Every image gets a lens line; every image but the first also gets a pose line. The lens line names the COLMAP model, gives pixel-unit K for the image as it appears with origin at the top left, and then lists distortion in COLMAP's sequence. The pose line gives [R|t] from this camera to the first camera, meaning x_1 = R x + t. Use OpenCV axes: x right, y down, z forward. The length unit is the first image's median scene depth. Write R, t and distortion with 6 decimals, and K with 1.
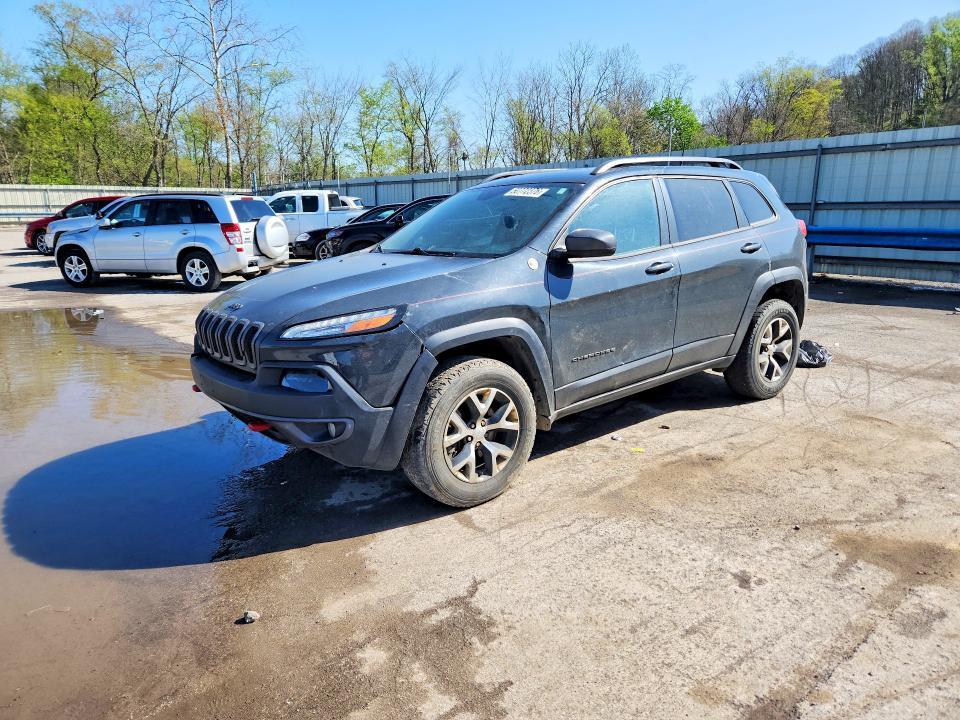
lens RADIAL K [[770.3, 0, 565.9], [0, 770.3, 363.0], [0, 0, 1]] dist [0.038998, -0.002074]
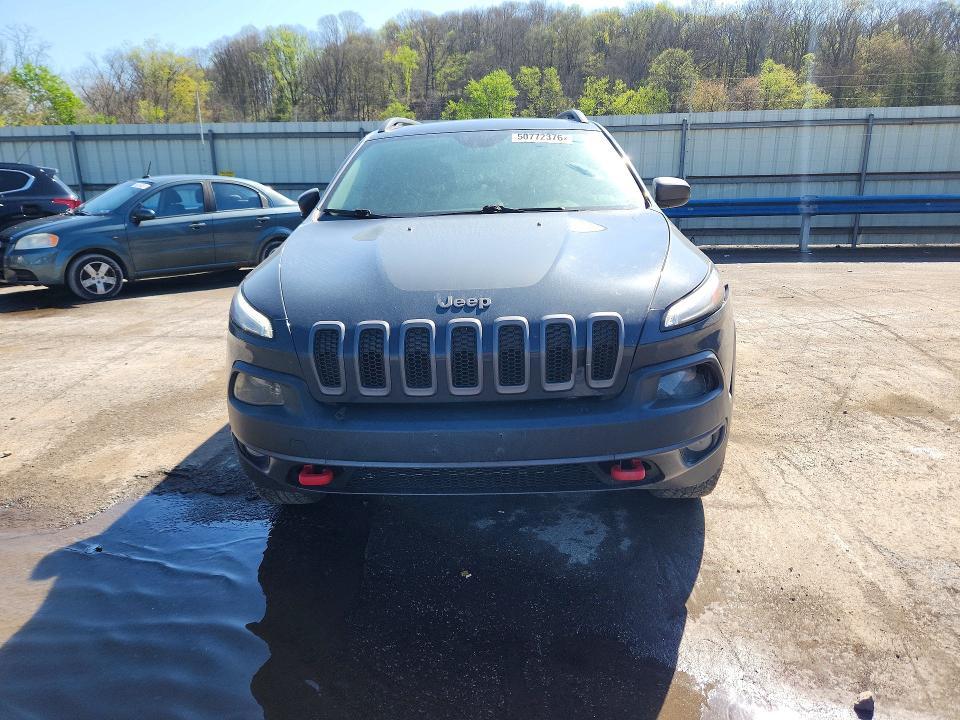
lens RADIAL K [[645.3, 0, 495.3], [0, 645.3, 355.9], [0, 0, 1]] dist [0.043614, -0.036208]
pose [[0.620528, -0.201623, 0.757822, -0.798159], [0.166506, 0.978222, 0.123922, -0.106357], [-0.766304, 0.049285, 0.640586, 0.653052]]
